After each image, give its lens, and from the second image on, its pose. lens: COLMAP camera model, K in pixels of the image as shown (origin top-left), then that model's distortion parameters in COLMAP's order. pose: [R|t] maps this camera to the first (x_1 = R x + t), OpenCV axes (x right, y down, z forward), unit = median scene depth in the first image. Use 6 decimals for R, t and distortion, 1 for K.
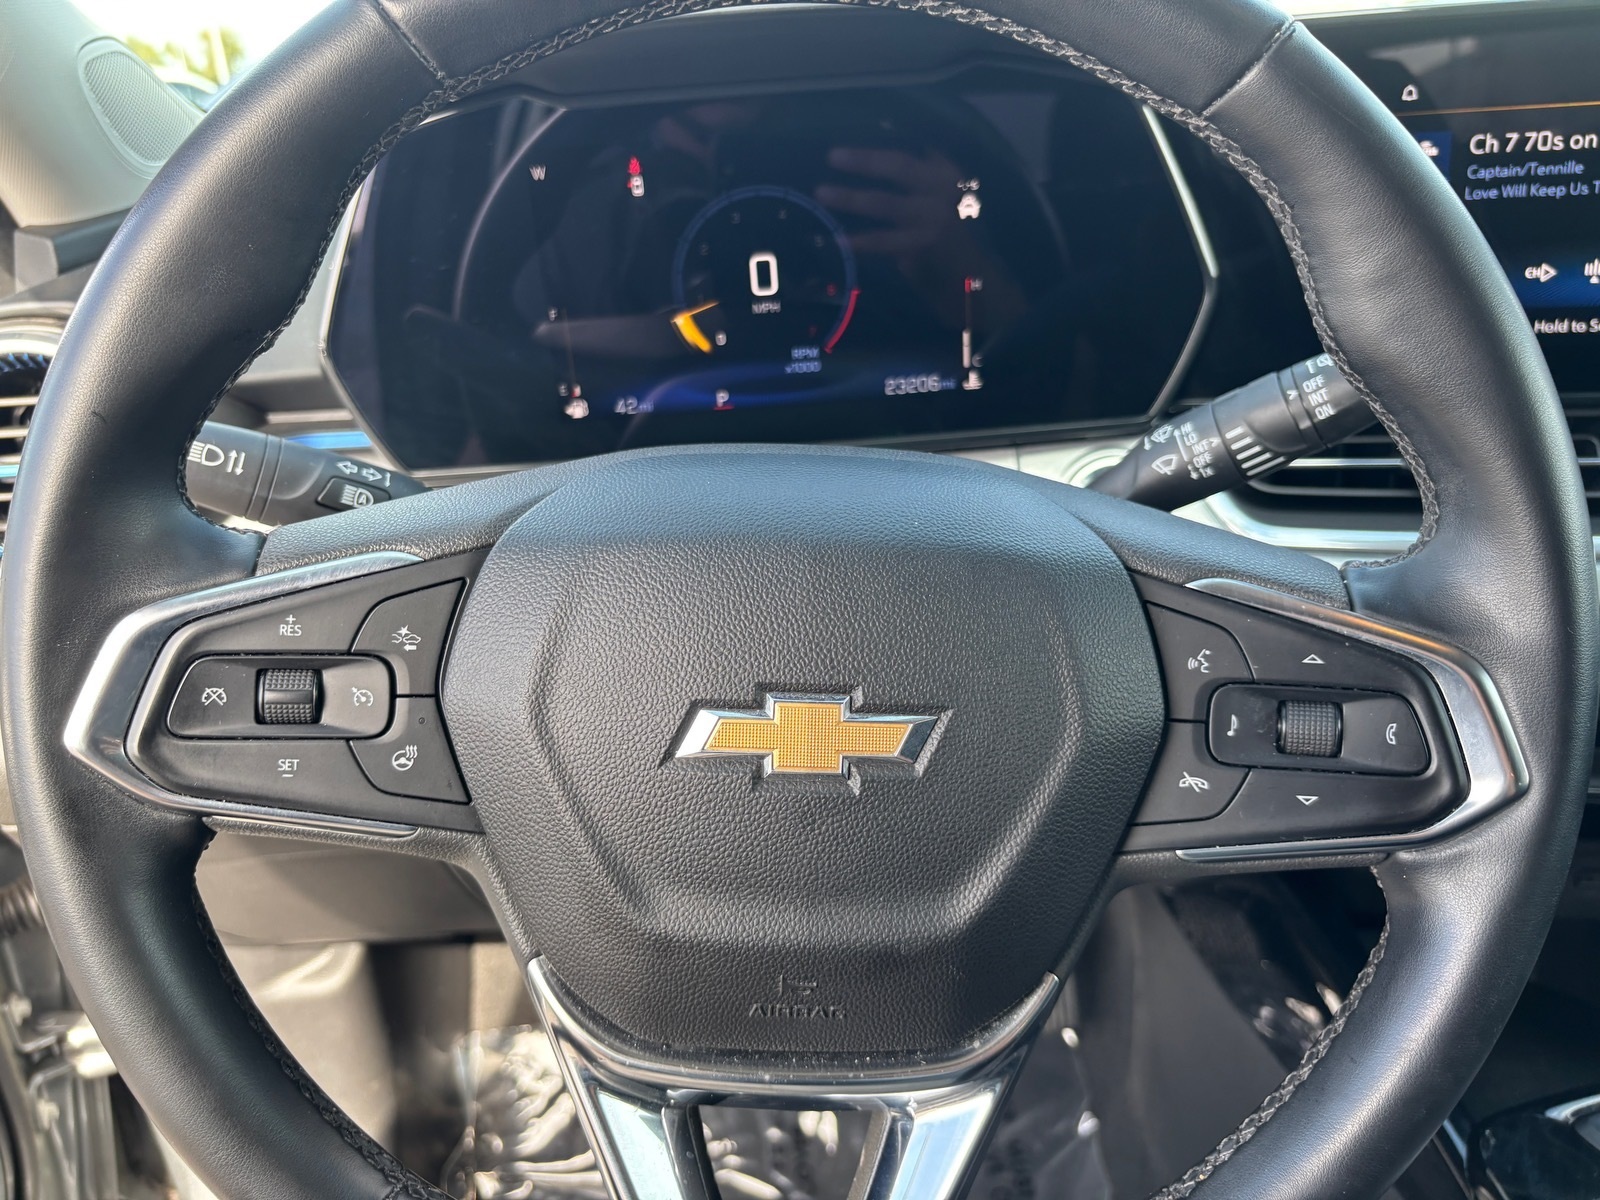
lens RADIAL K [[1312.3, 0, 838.1], [0, 1312.3, 598.5], [0, 0, 1]] dist [0.044765, -0.069810]
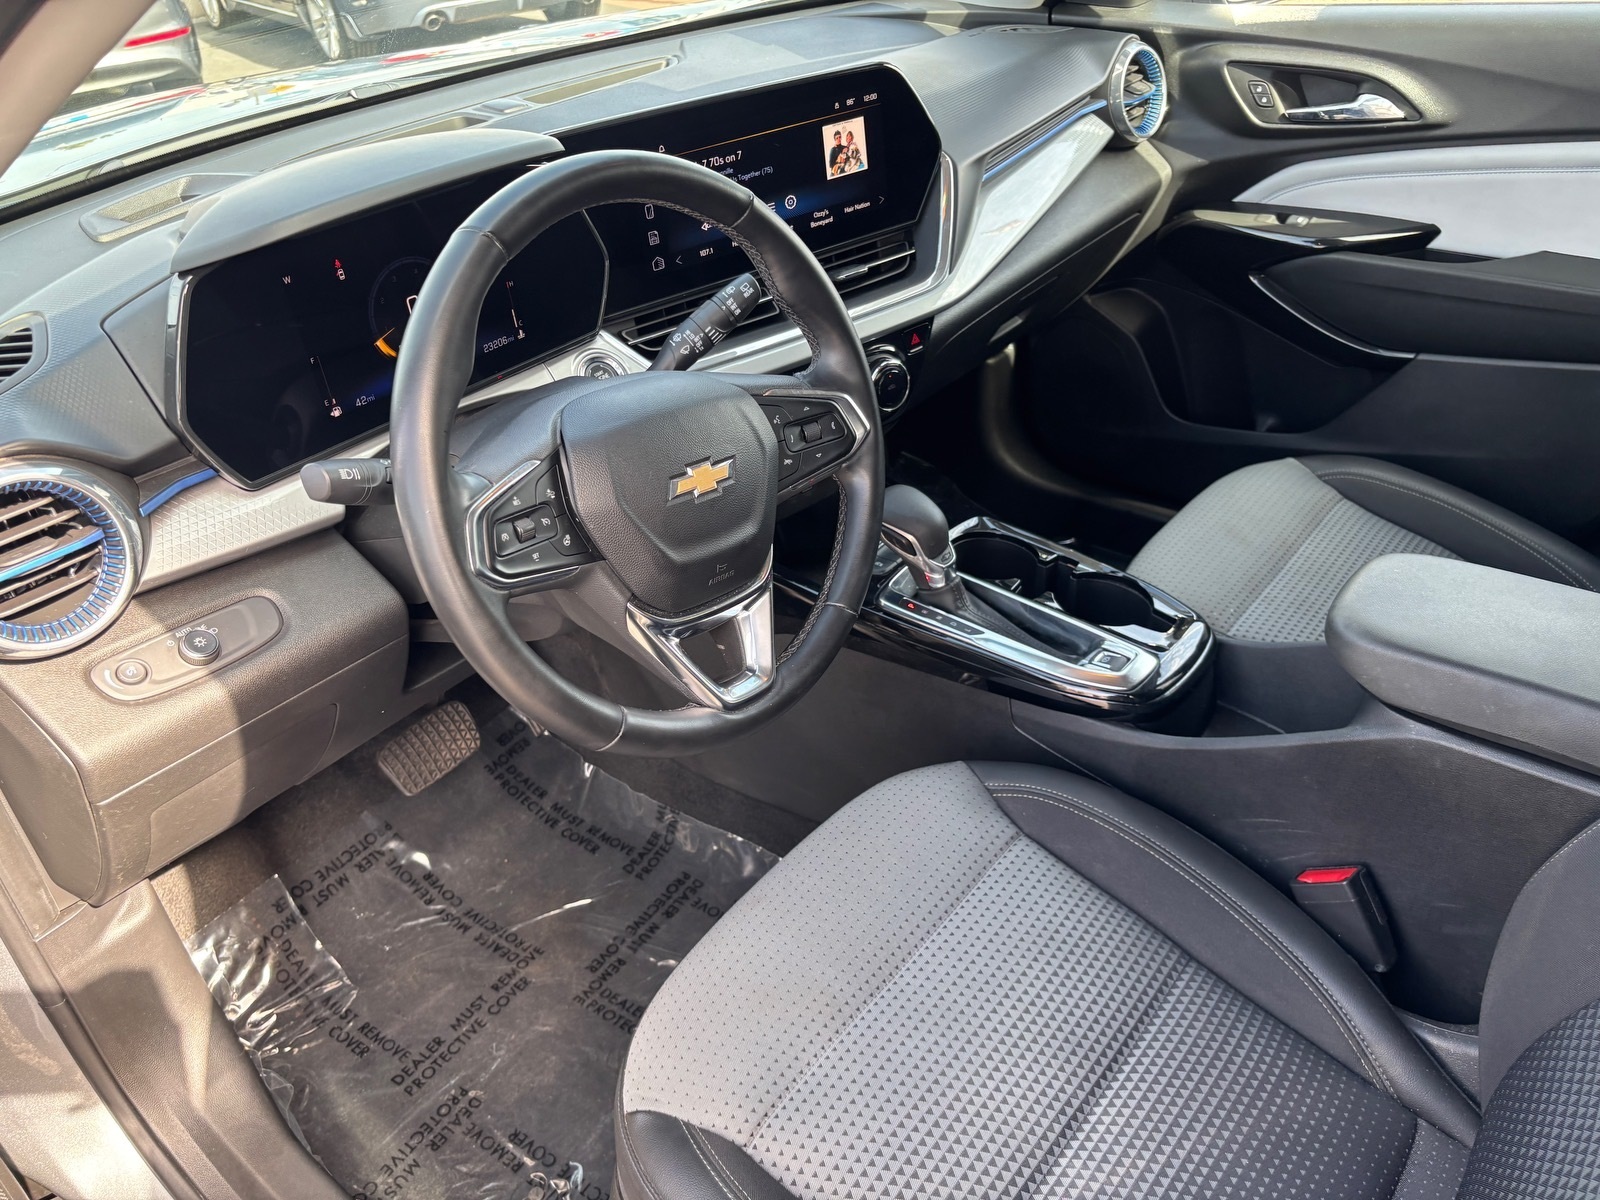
lens RADIAL K [[1214.6, 0, 800.0], [0, 1214.6, 600.0], [0, 0, 1]] dist [0.007835, -0.054667]
pose [[0.690835, -0.391818, 0.607639, -1.347479], [0.306391, 0.919885, 0.244820, -0.194327], [-0.654883, 0.017045, 0.755538, -0.921751]]
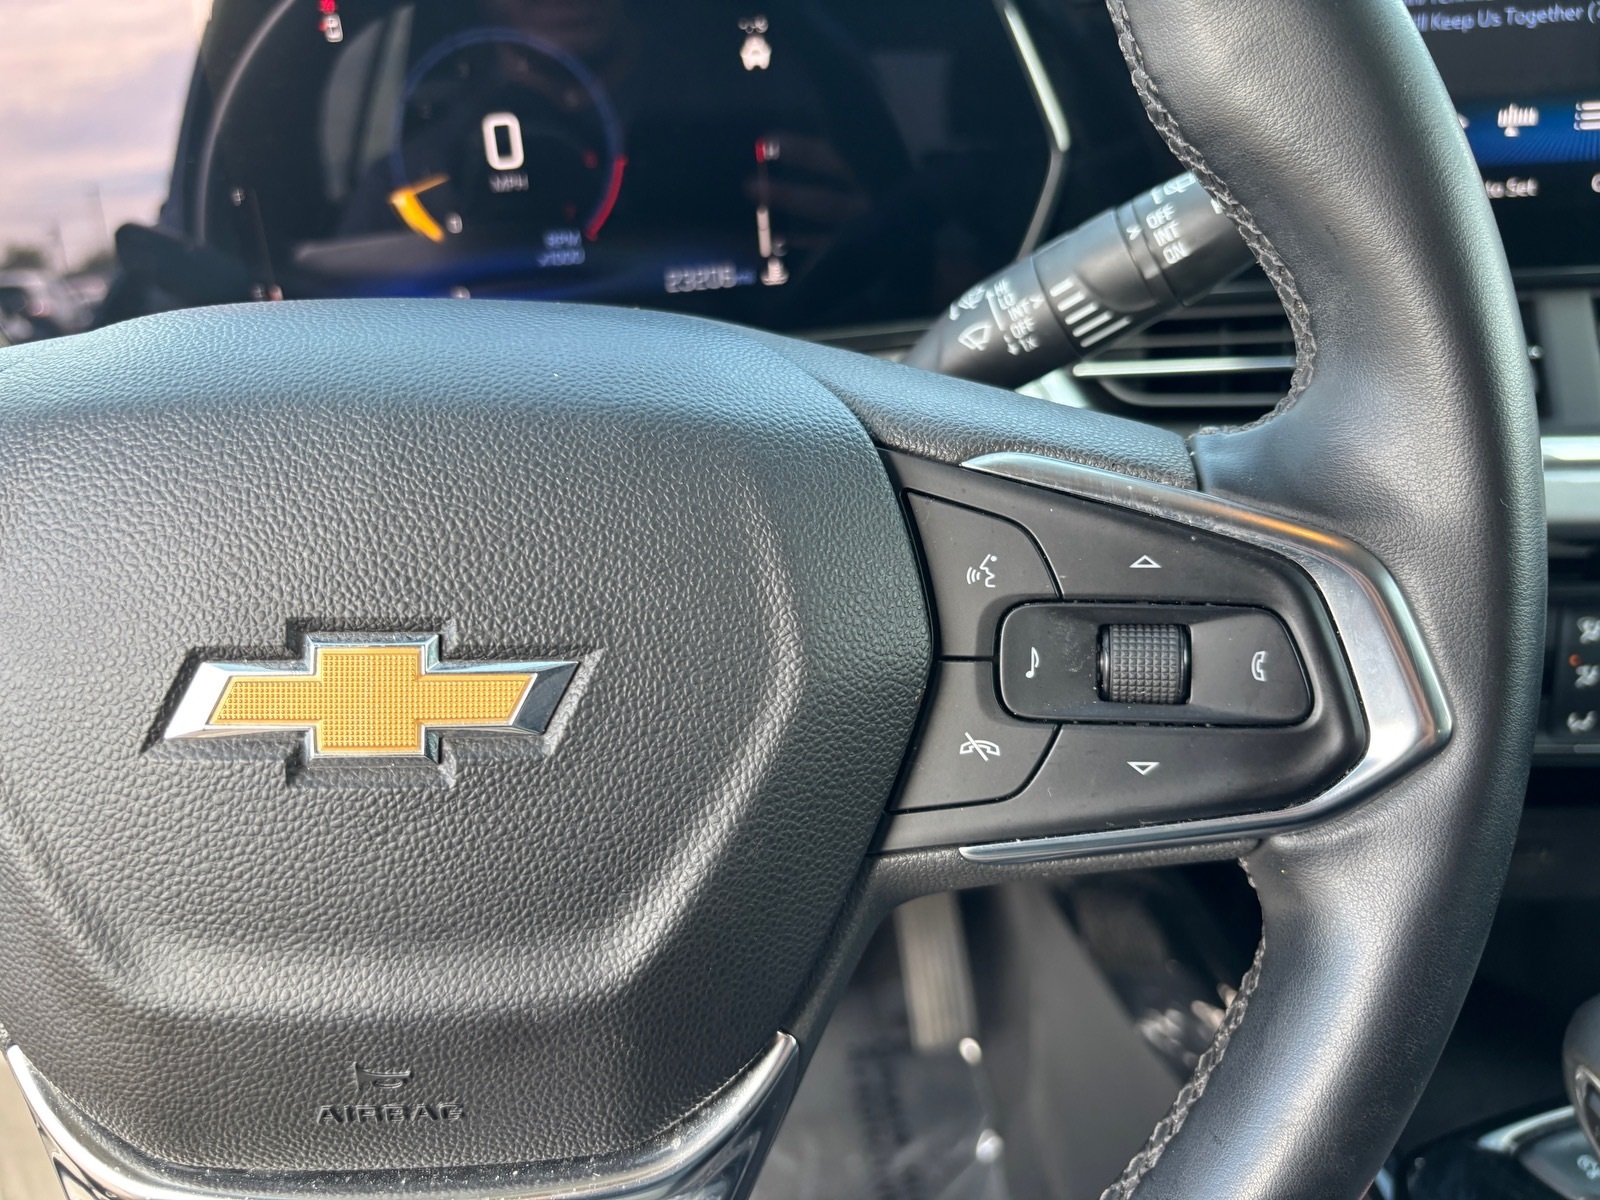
lens RADIAL K [[1264.1, 0, 847.3], [0, 1264.1, 597.3], [0, 0, 1]] dist [0.007095, -0.012596]
pose [[0.998600, -0.030939, 0.042910, 0.175779], [0.030841, 0.999520, 0.002928, 0.057430], [-0.042980, -0.001601, 0.999075, 0.345595]]
